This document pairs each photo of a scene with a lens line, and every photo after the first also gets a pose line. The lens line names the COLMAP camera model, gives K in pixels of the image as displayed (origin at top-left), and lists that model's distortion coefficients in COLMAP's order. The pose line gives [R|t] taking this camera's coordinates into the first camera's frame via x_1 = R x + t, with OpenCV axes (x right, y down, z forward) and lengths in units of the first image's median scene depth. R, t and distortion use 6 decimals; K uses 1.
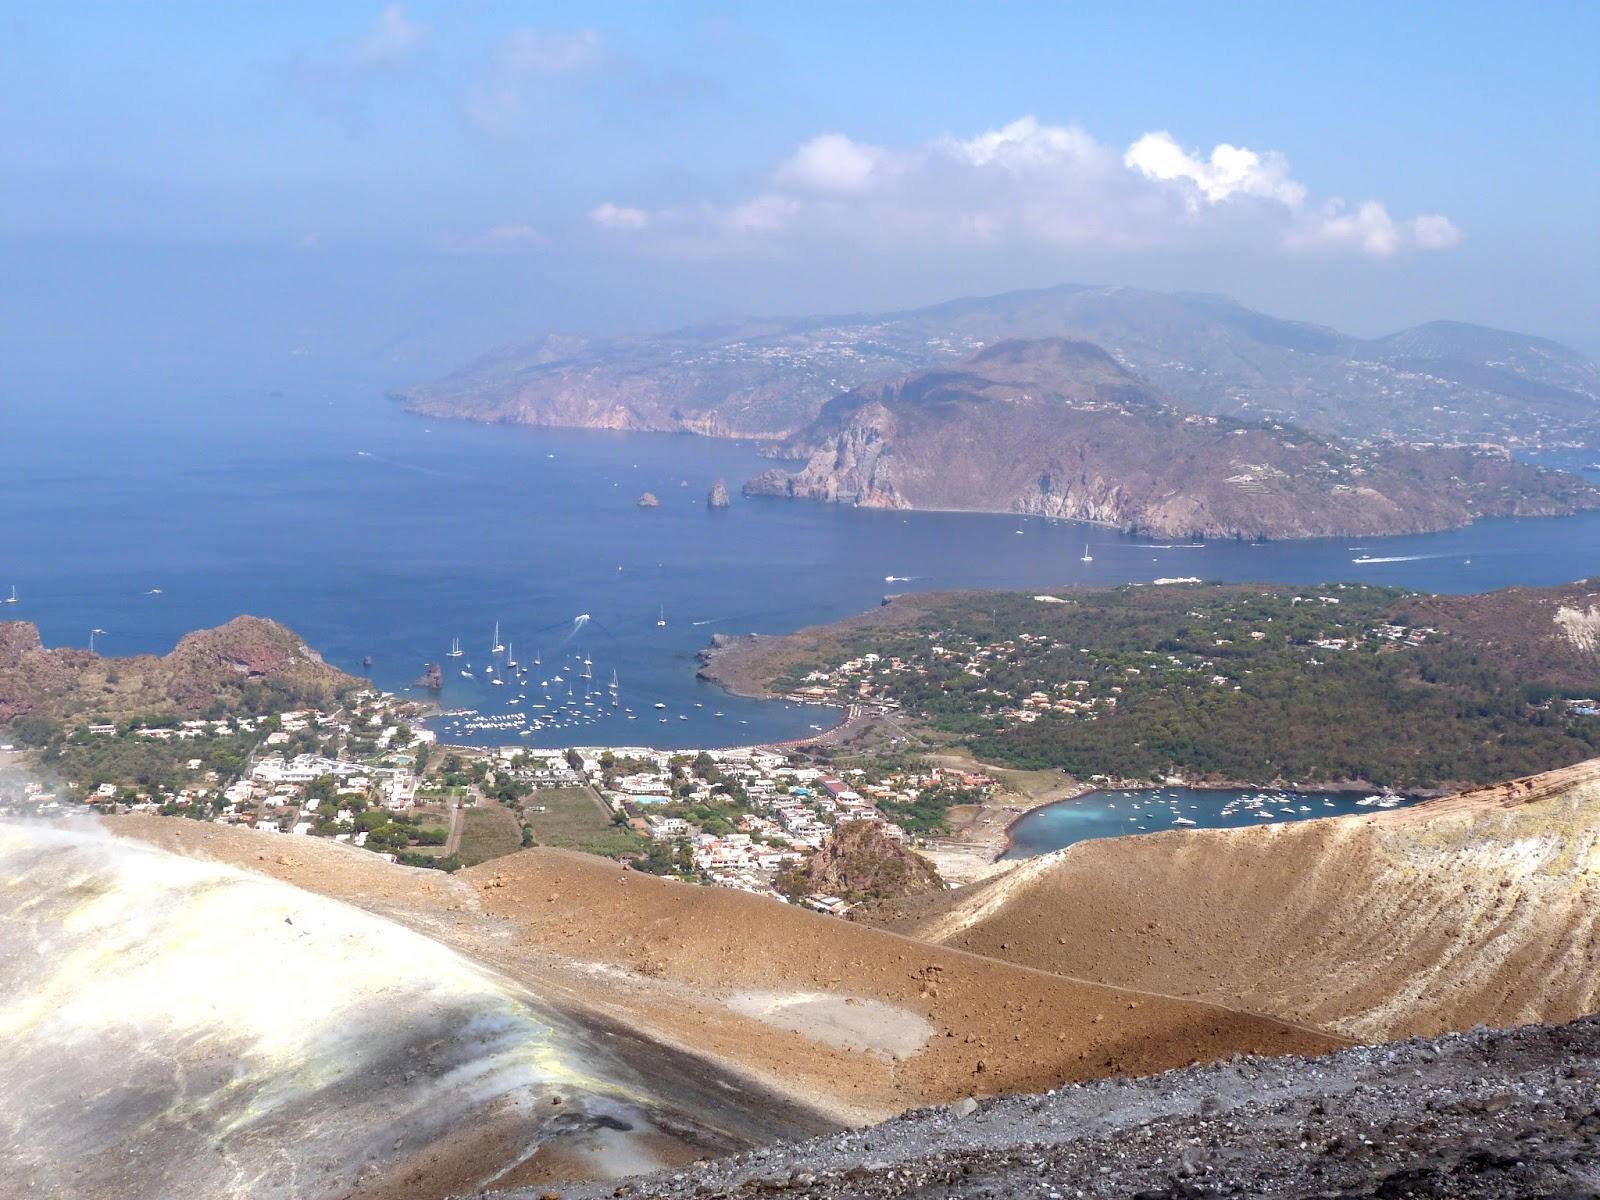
lens RADIAL K [[1128.9, 0, 799.7], [0, 1128.9, 597.6], [0, 0, 1]] dist [0.035192, 0.001158]
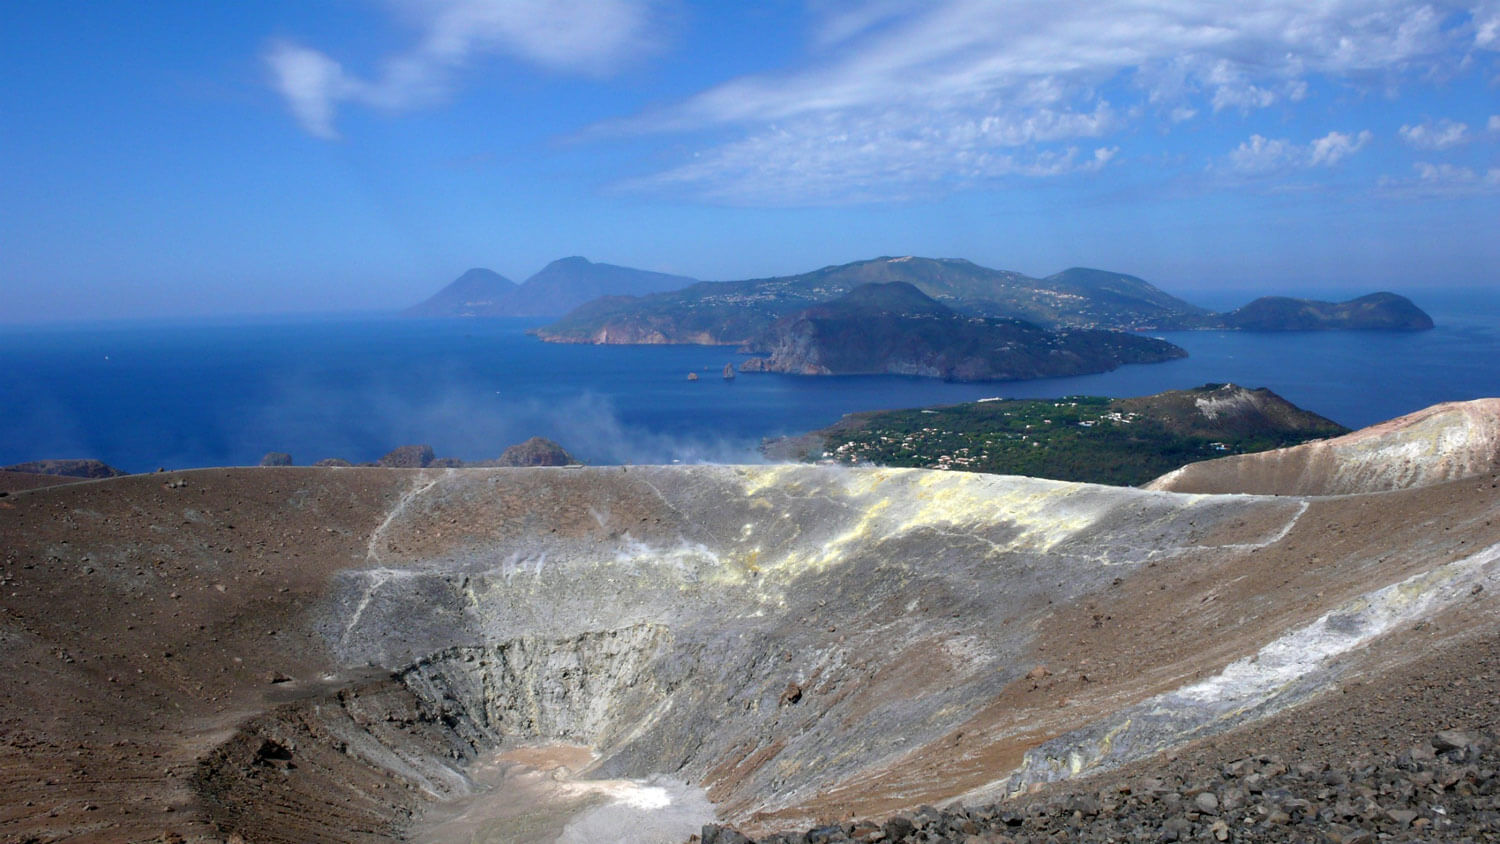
lens RADIAL K [[606.9, 0, 750.1], [0, 606.9, 422.8], [0, 0, 1]] dist [-0.004503, -0.000406]
pose [[0.998327, -0.054586, 0.019090, -0.127368], [0.054881, 0.998376, -0.015265, 0.023831], [-0.018225, 0.016287, 0.999701, -0.025994]]
